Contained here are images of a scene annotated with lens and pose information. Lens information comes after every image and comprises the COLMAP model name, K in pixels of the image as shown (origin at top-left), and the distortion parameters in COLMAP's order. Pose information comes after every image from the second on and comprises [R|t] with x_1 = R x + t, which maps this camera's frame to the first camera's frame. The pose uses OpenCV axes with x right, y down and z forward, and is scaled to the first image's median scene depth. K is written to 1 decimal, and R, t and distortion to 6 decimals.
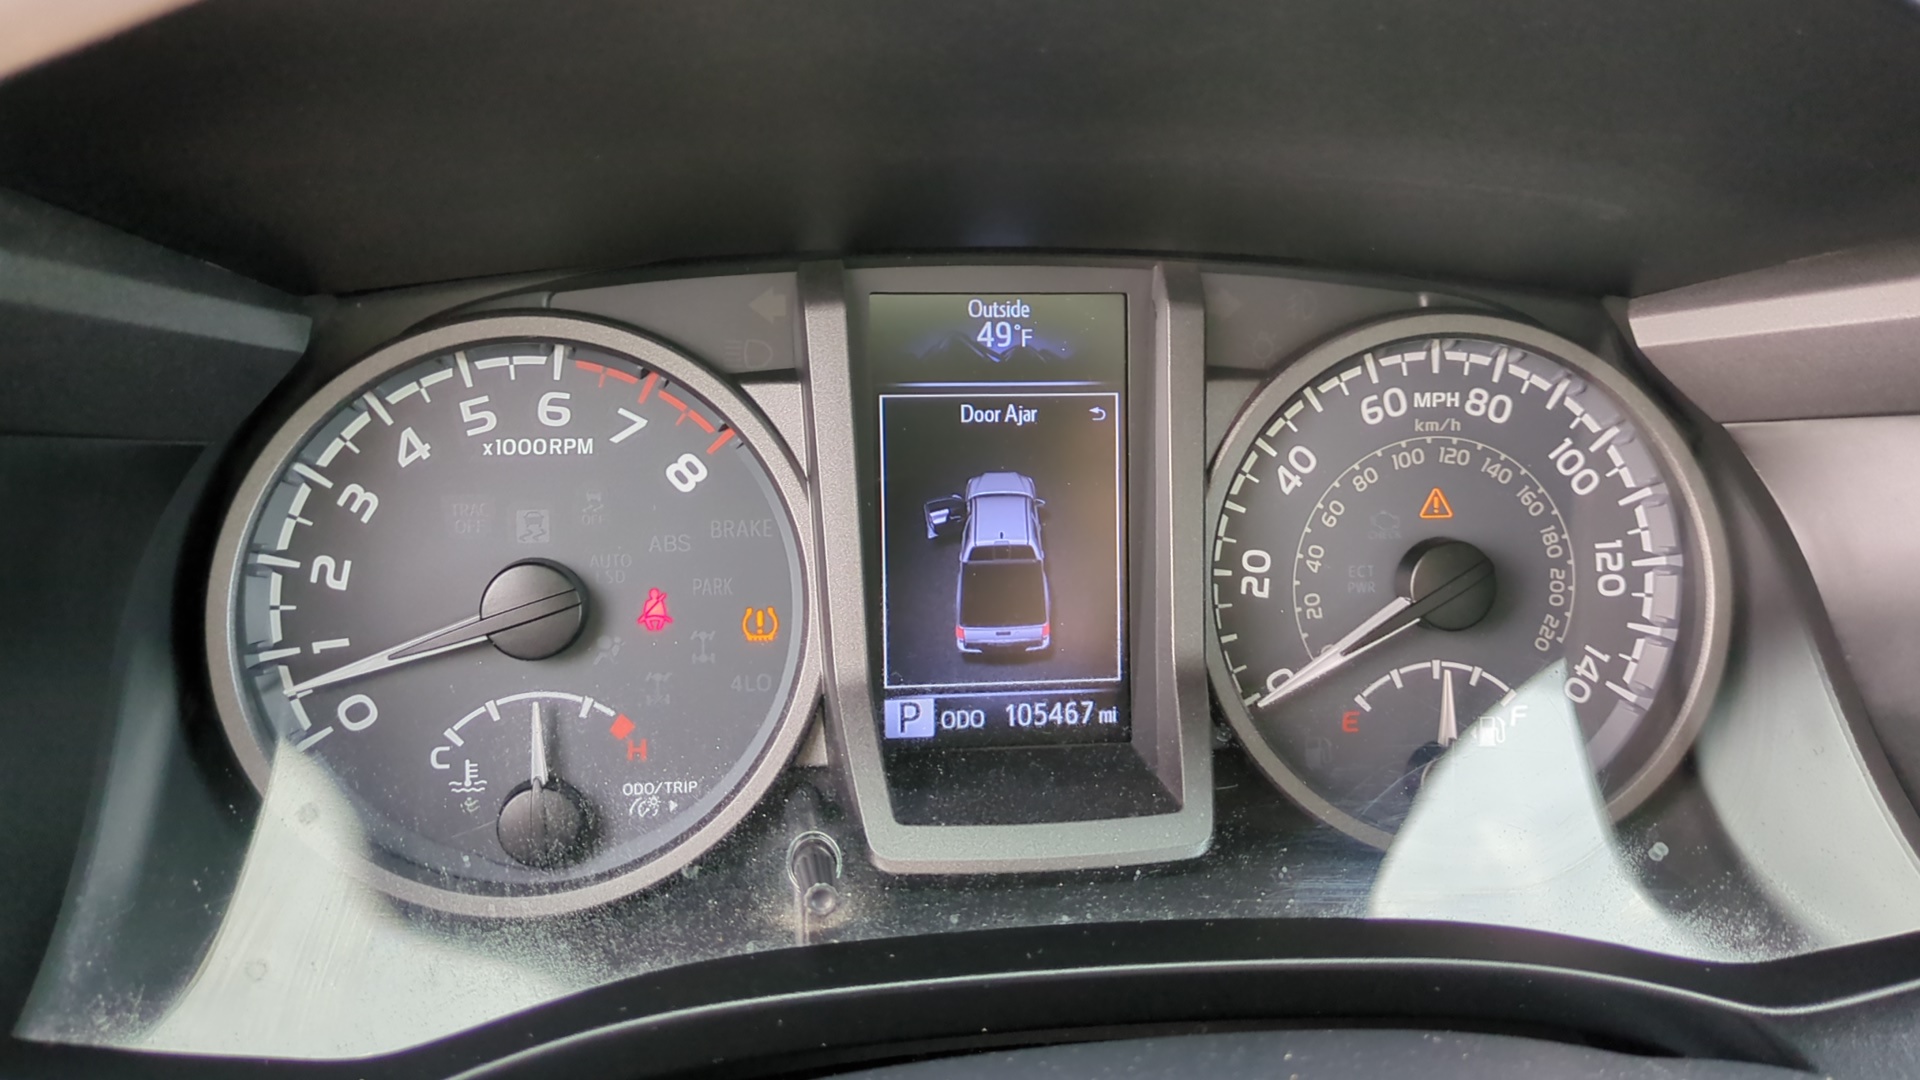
lens RADIAL K [[1674.9, 0, 965.4], [0, 1674.9, 544.0], [0, 0, 1]] dist [0.054326, -0.038017]
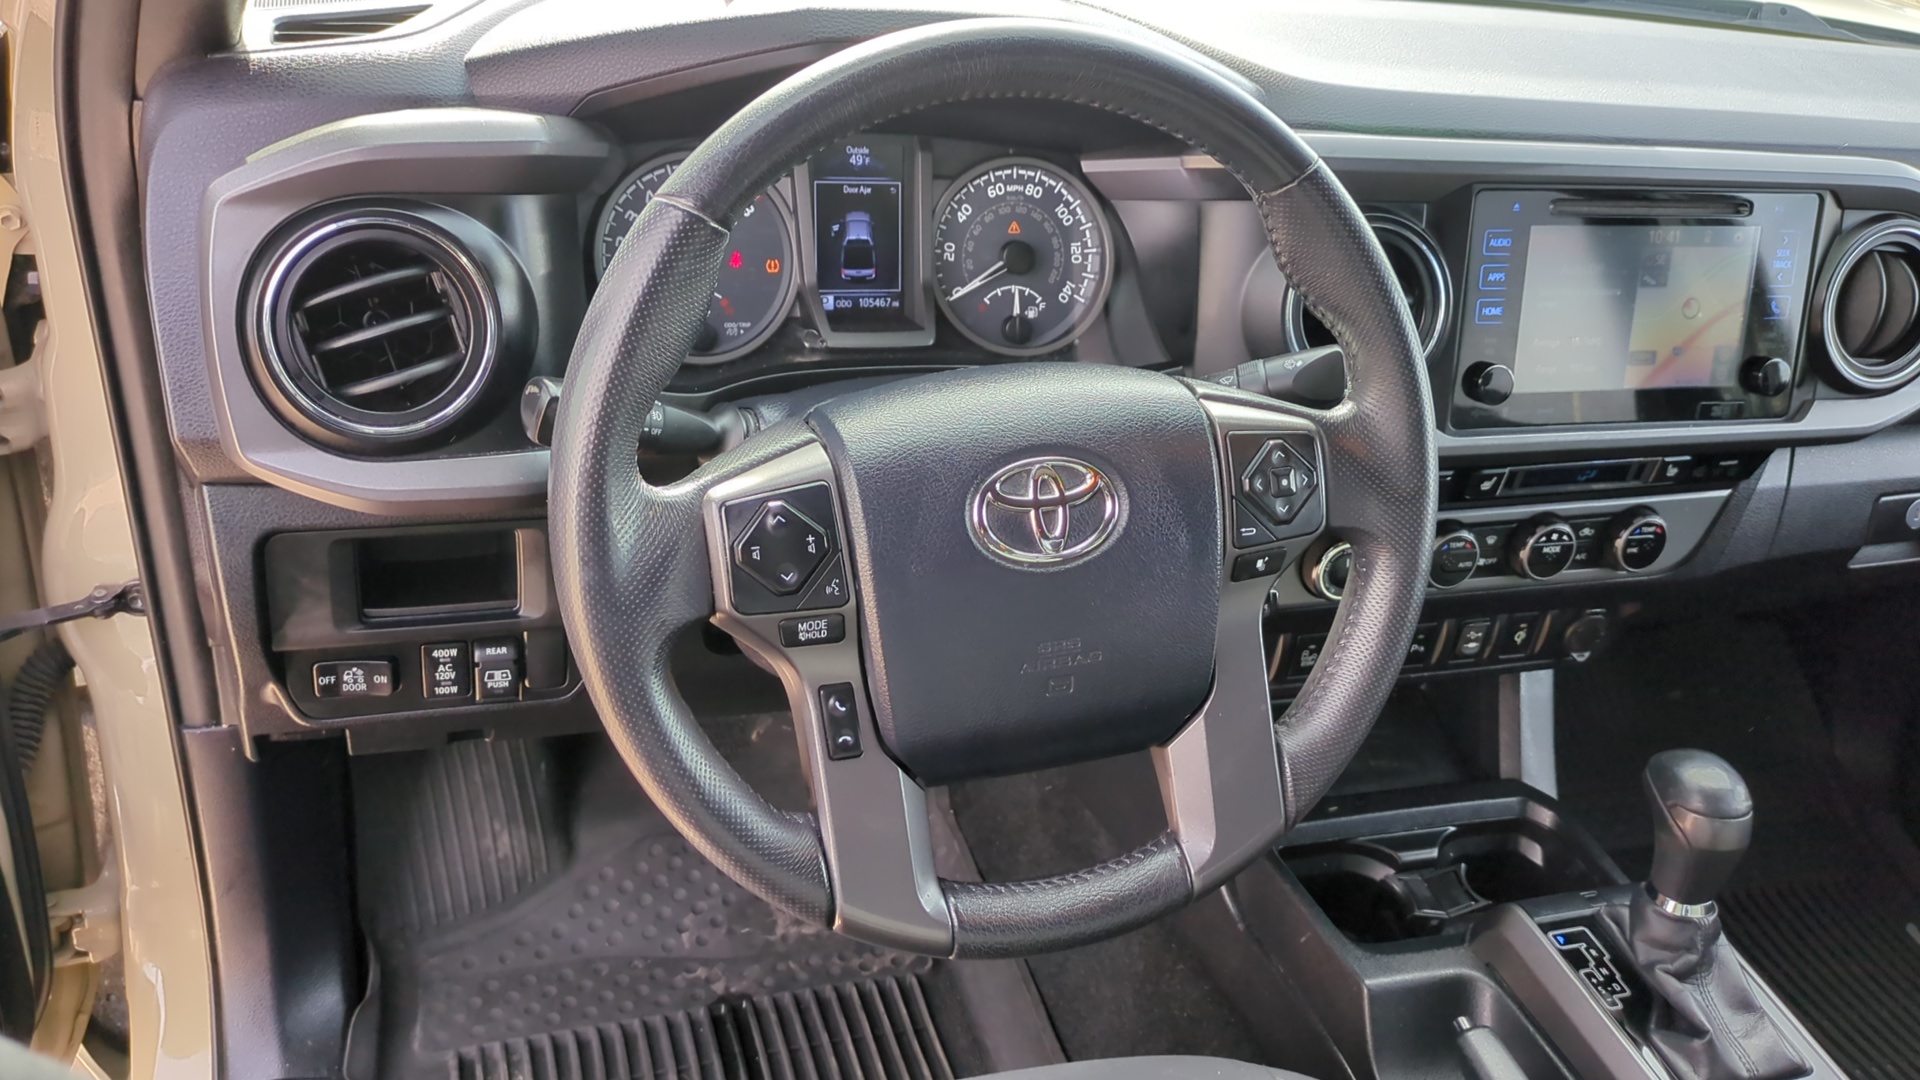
lens RADIAL K [[1674.9, 0, 963.8], [0, 1674.9, 543.8], [0, 0, 1]] dist [0.054326, -0.038017]
pose [[0.981490, -0.014901, 0.190931, -0.331218], [-0.014545, 0.988289, 0.151901, 0.071908], [-0.190959, -0.151866, 0.969779, -1.719071]]
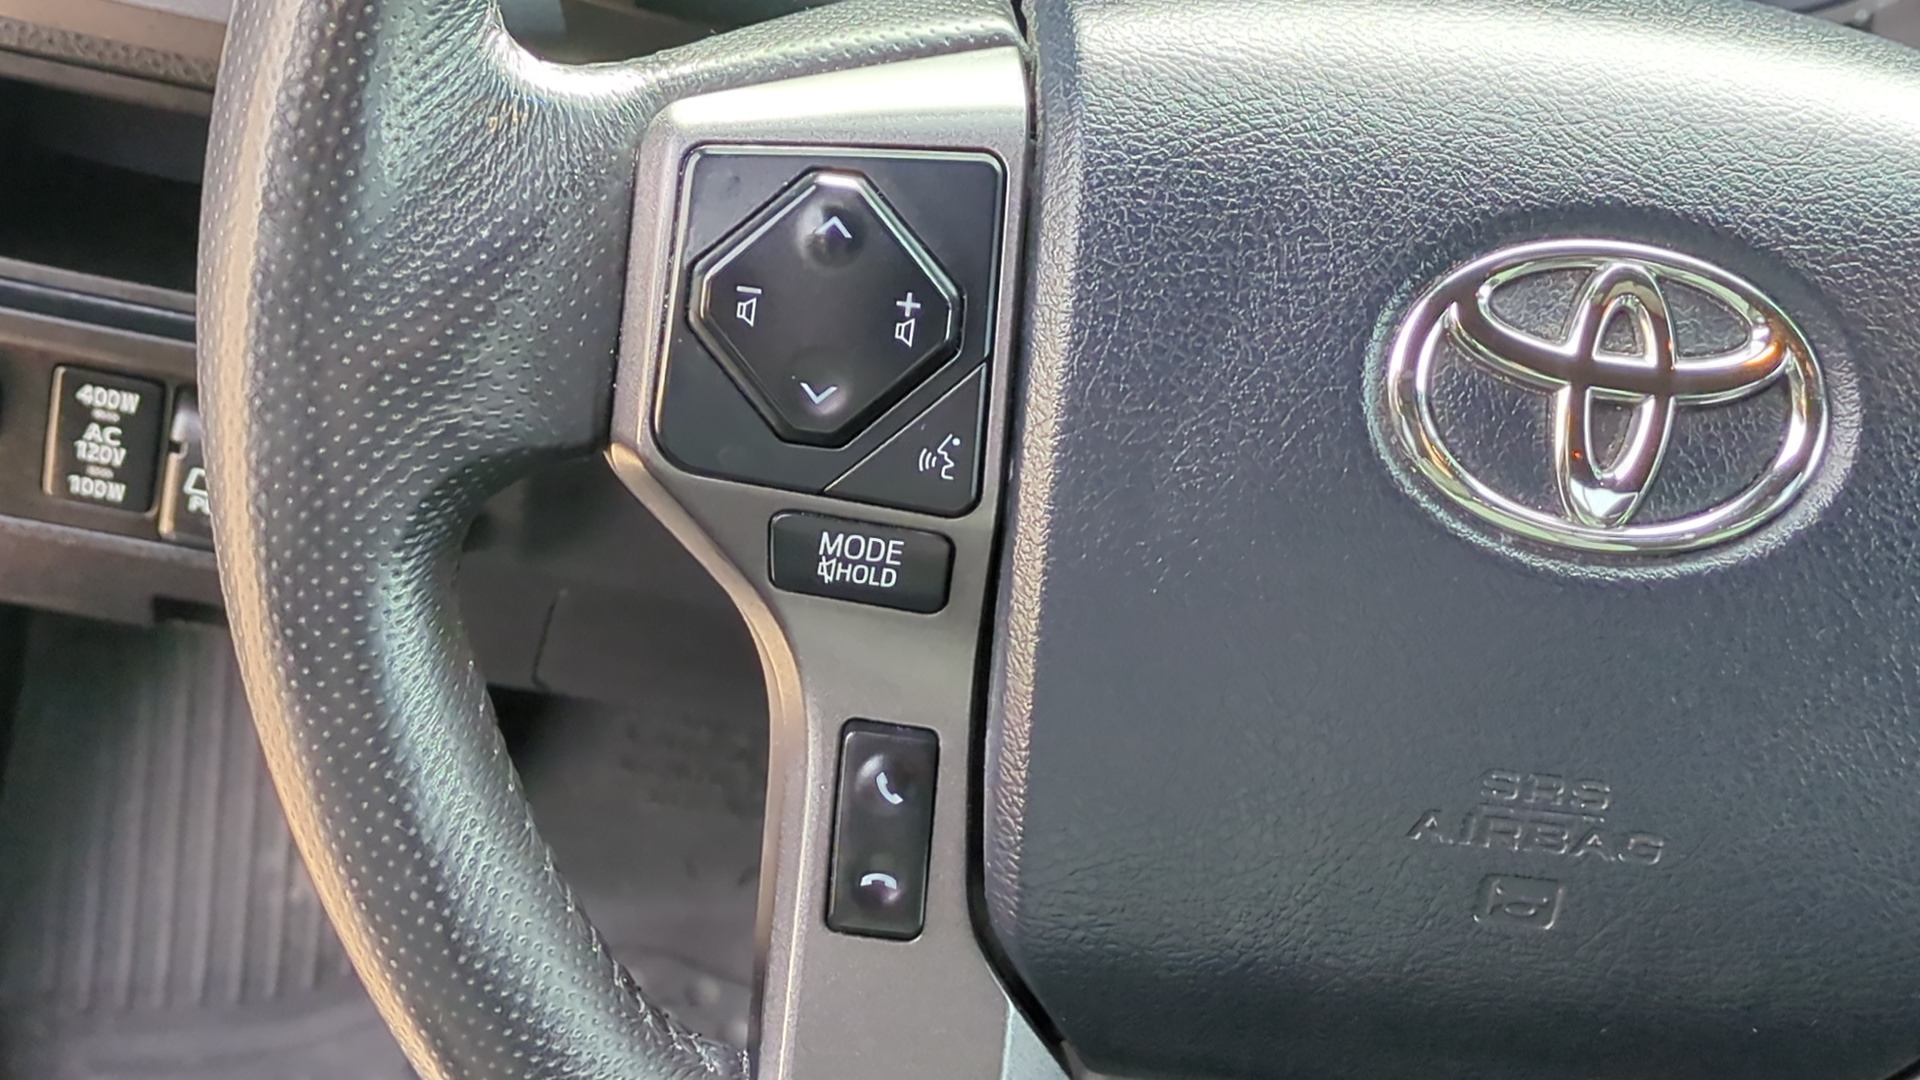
lens RADIAL K [[3324.1, 0, 959.9], [0, 3324.1, 538.4], [0, 0, 1]] dist [0.027093, 0.000000]
pose [[0.971814, 0.235576, 0.009063, -0.110525], [-0.232492, 0.951307, 0.202390, 0.174278], [0.039057, -0.198793, 0.979263, -1.150169]]
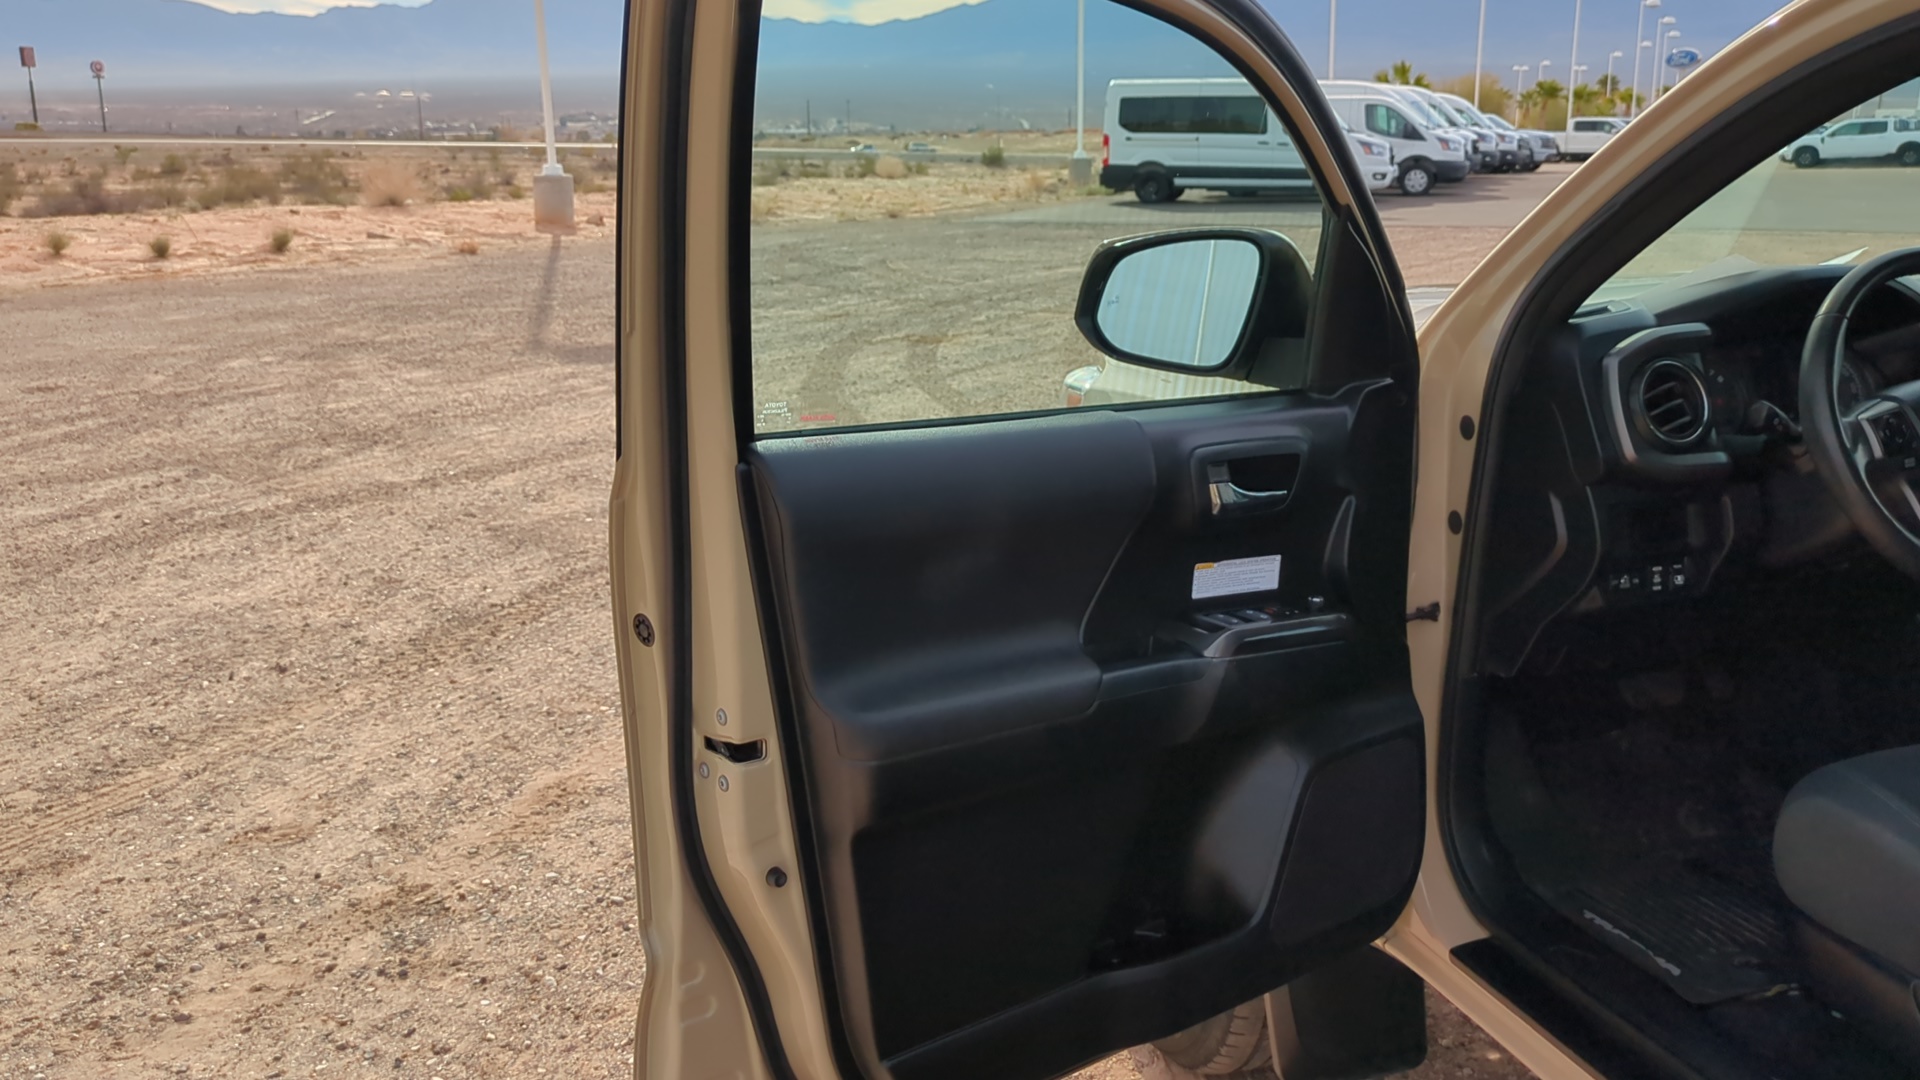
lens RADIAL K [[1674.9, 0, 963.1], [0, 1674.9, 546.0], [0, 0, 1]] dist [0.054326, -0.038017]
pose [[0.984207, -0.096902, 0.148143, -3.712649], [0.123247, 0.975820, -0.180514, 1.277372], [-0.127069, 0.195921, 0.972352, -4.377254]]
